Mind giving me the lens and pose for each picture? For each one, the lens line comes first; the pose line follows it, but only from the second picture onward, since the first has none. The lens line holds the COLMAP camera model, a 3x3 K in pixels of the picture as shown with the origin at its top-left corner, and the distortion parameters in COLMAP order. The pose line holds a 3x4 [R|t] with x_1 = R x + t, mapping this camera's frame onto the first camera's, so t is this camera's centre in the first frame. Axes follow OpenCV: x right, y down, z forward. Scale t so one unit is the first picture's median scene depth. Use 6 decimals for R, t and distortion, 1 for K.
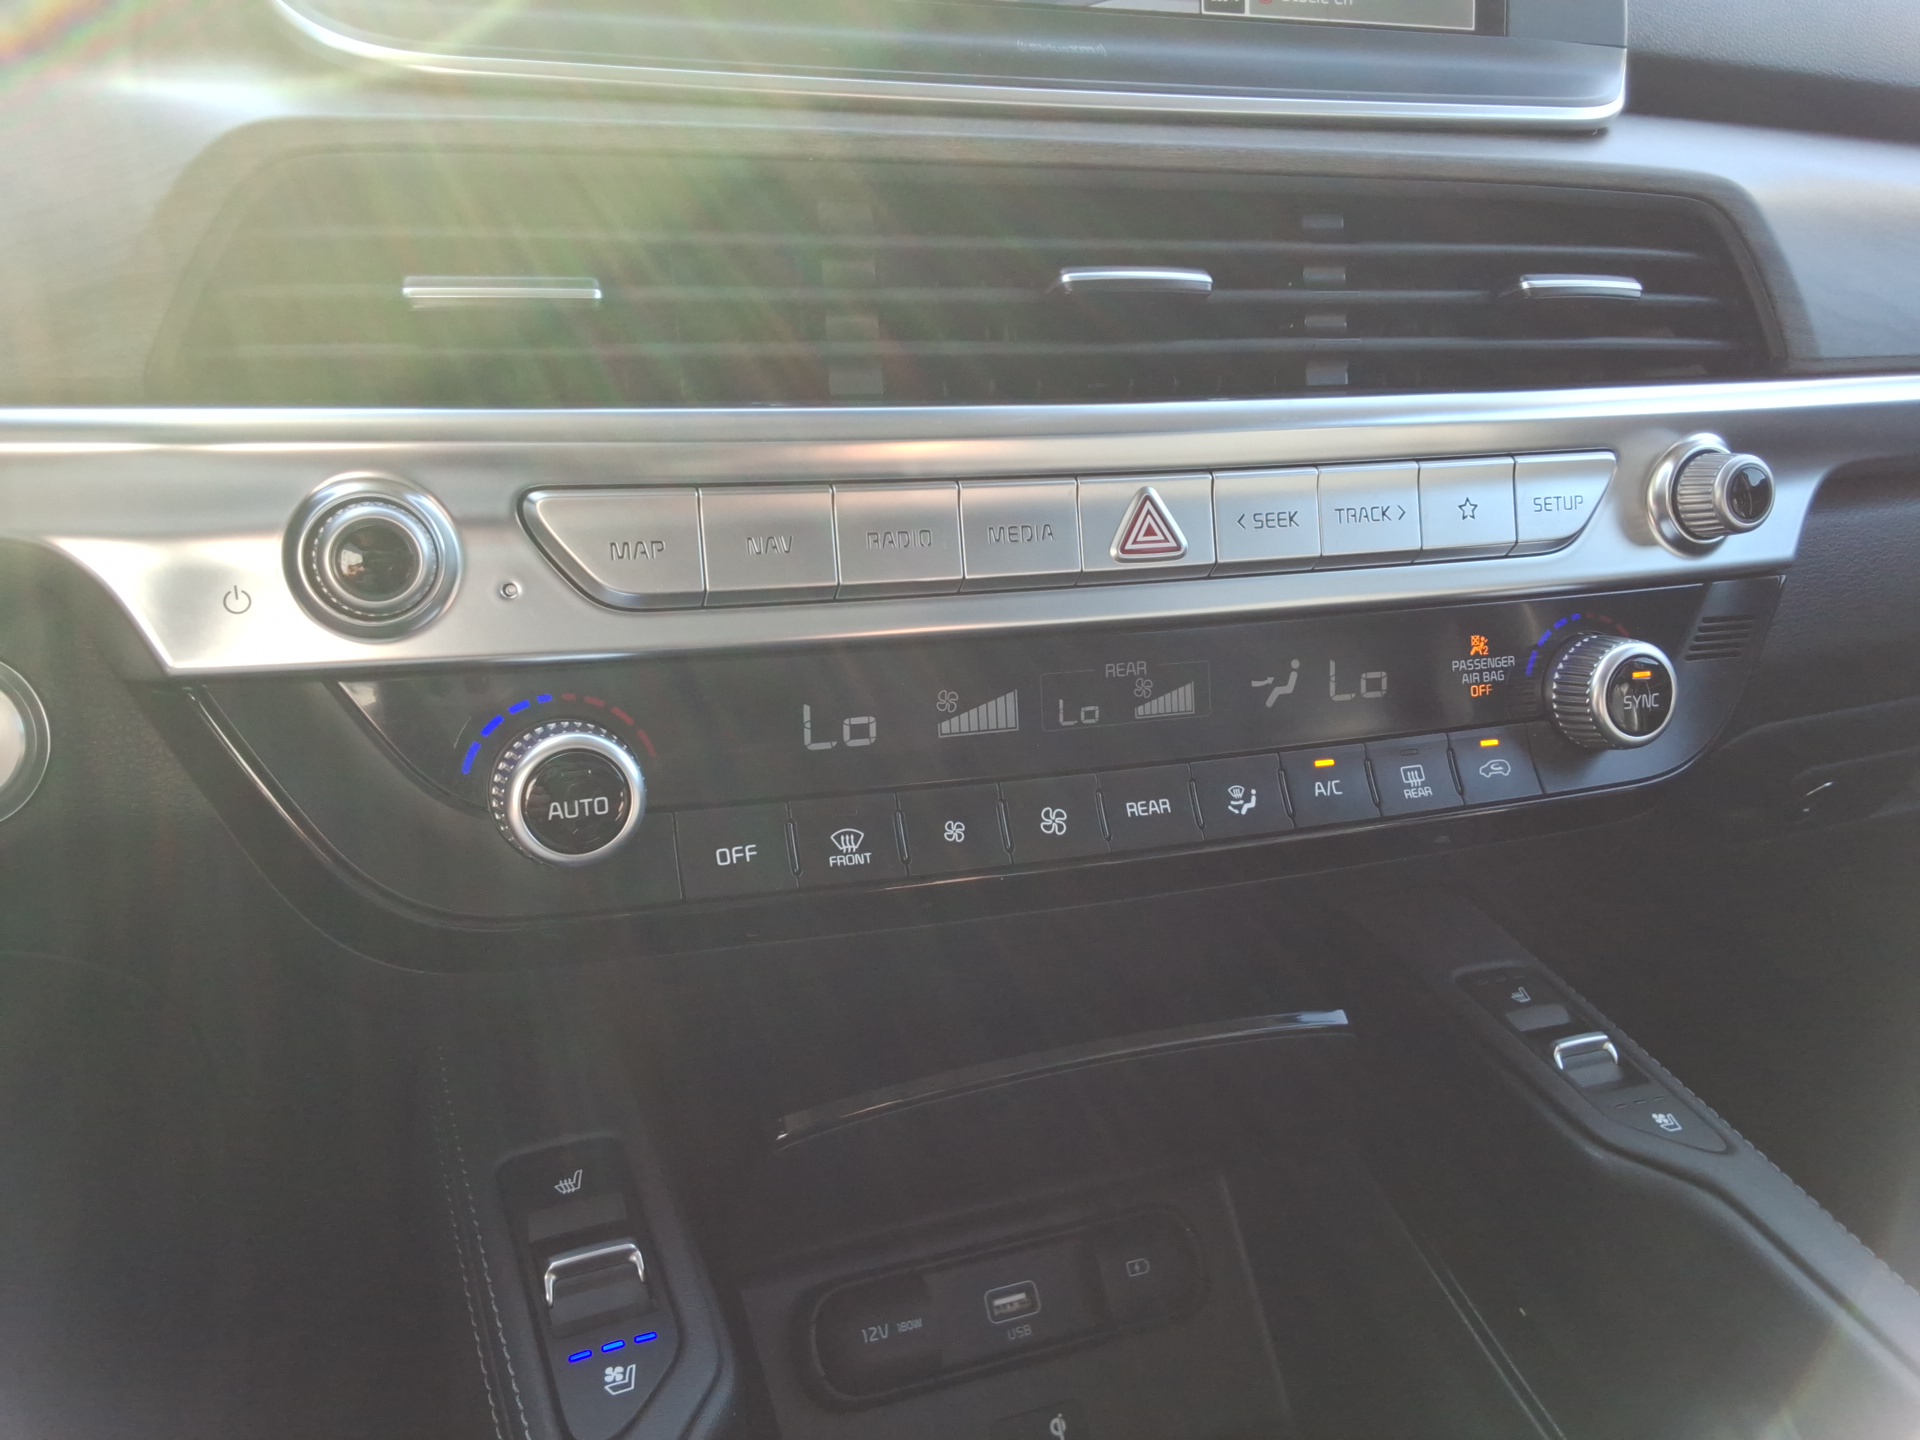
lens RADIAL K [[1541.2, 0, 960.9], [0, 1541.2, 730.2], [0, 0, 1]] dist [0.102640, -0.160207]
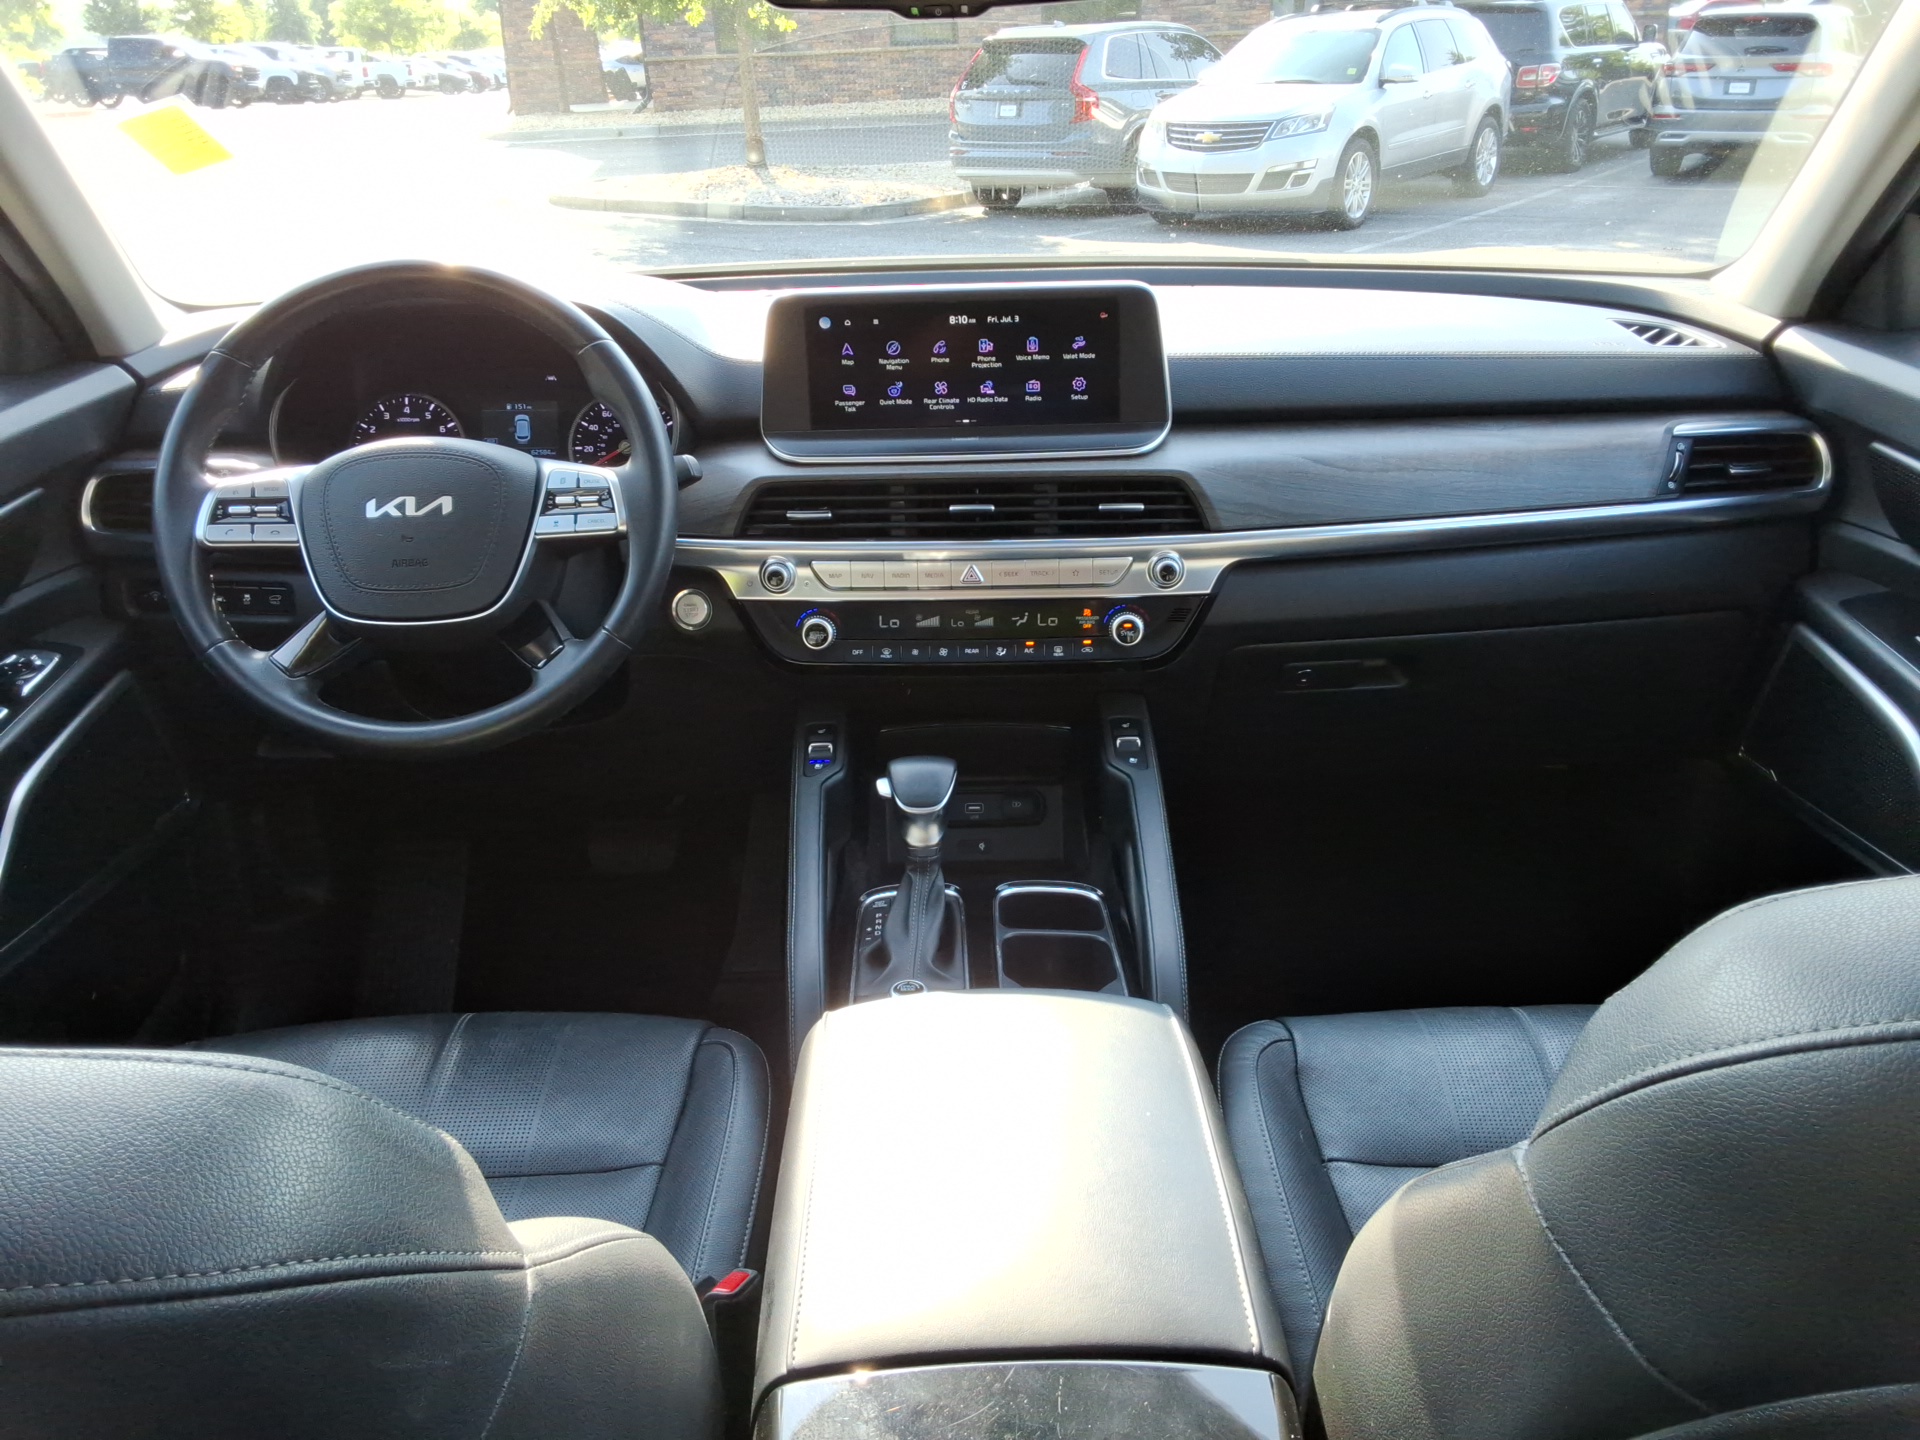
lens RADIAL K [[1541.2, 0, 960.0], [0, 1541.2, 718.4], [0, 0, 1]] dist [0.102640, -0.160207]
pose [[0.930093, 0.114879, -0.348897, 1.443505], [-0.074594, 0.989116, 0.126826, -0.262162], [0.359669, -0.091934, 0.928540, -2.506340]]
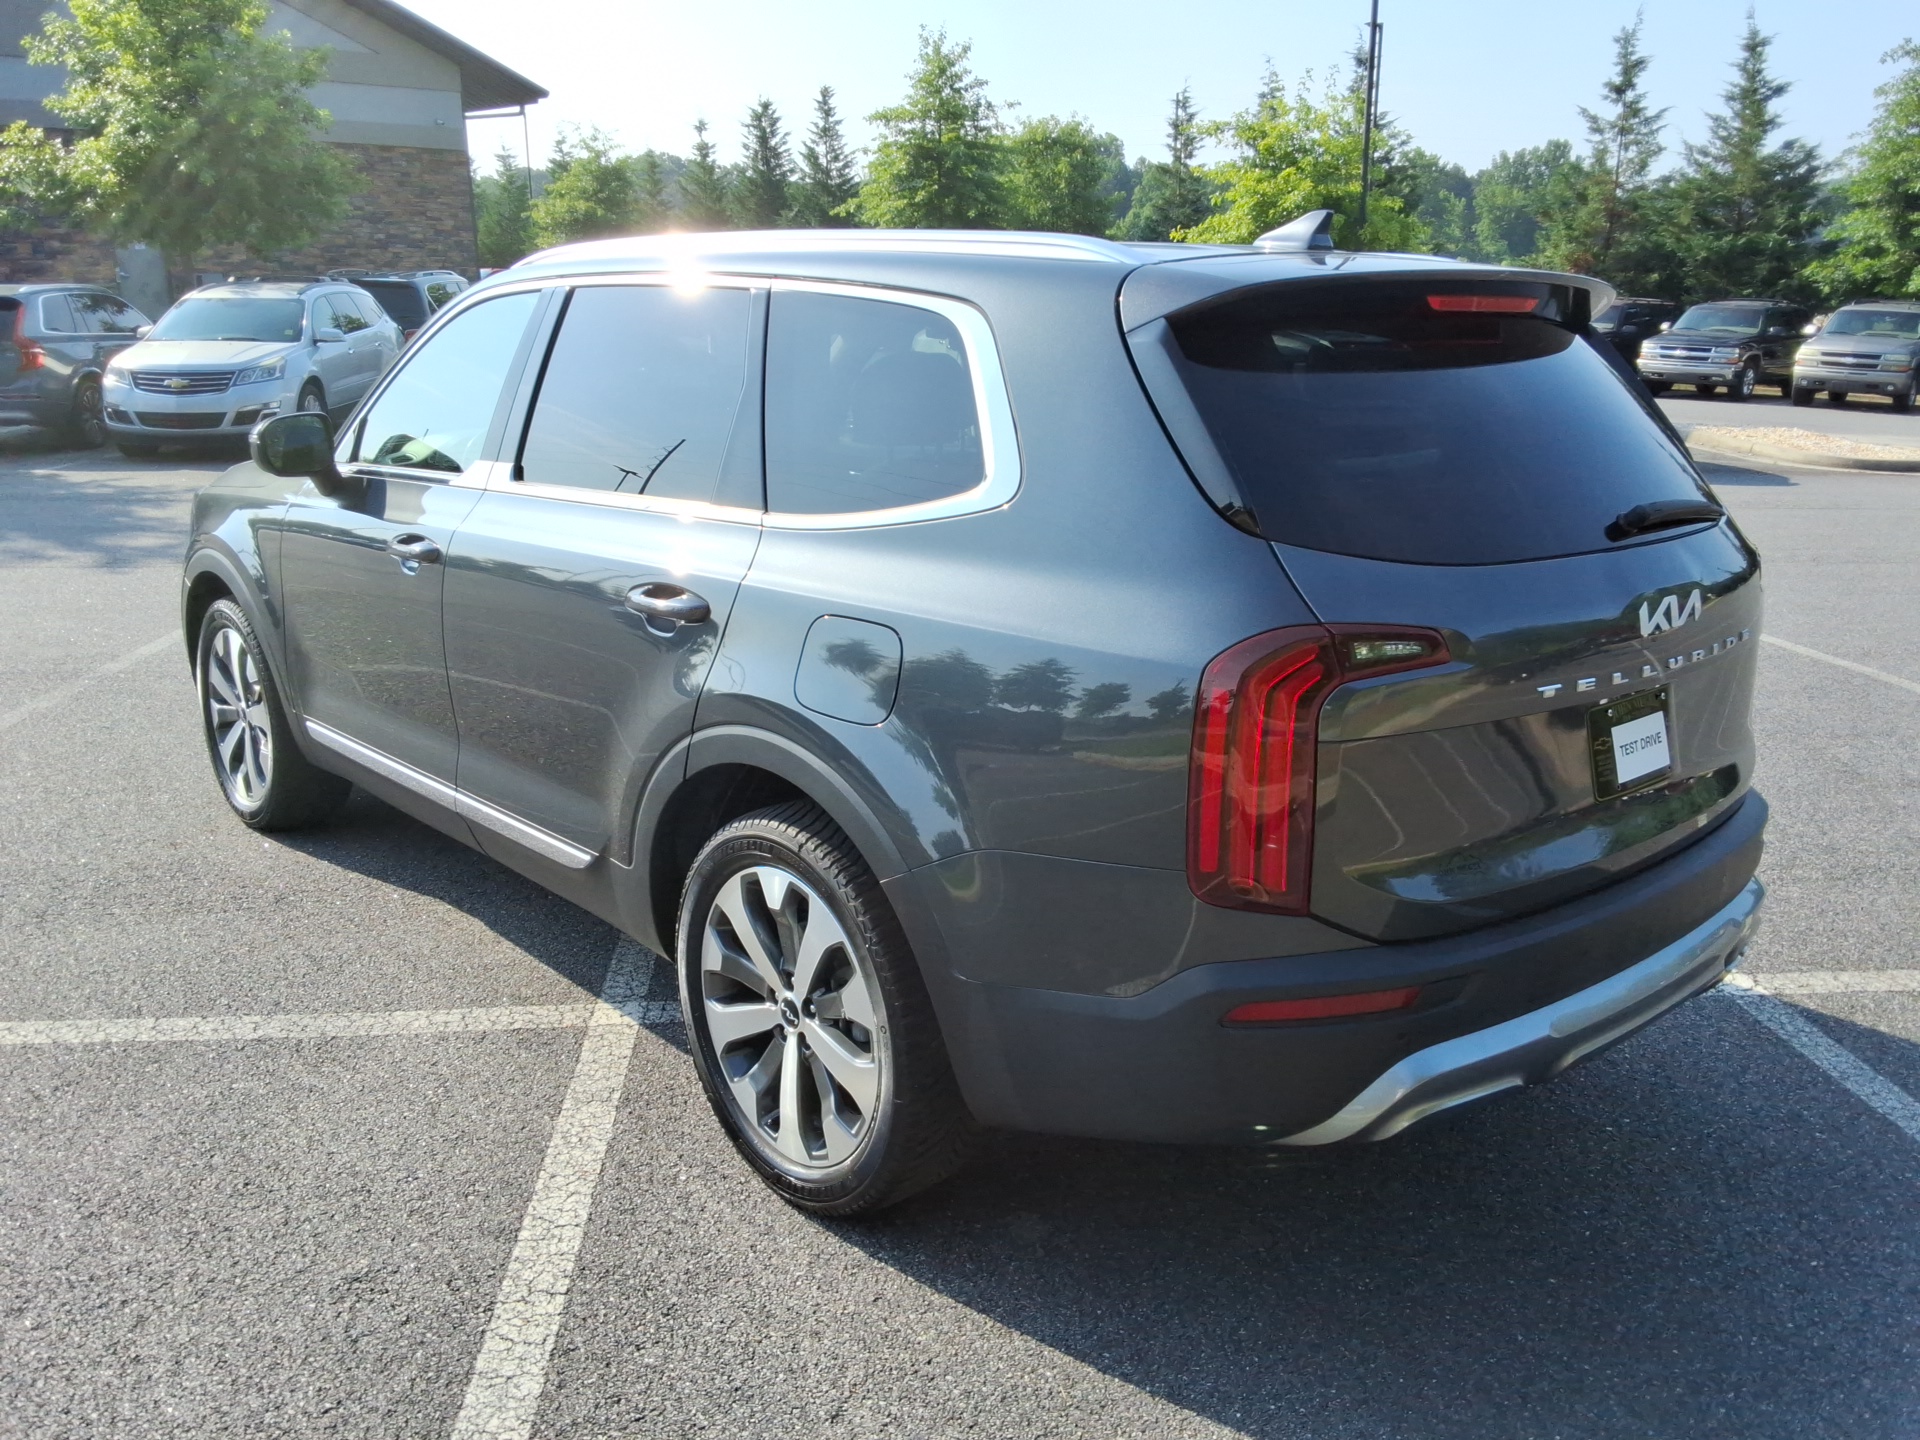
lens RADIAL K [[1541.2, 0, 977.3], [0, 1541.2, 708.9], [0, 0, 1]] dist [0.102640, -0.160207]
pose [[0.941115, -0.082471, 0.327872, 1.175052], [0.092495, 0.995599, -0.015070, -0.059797], [-0.325187, 0.044509, 0.944602, -3.380408]]
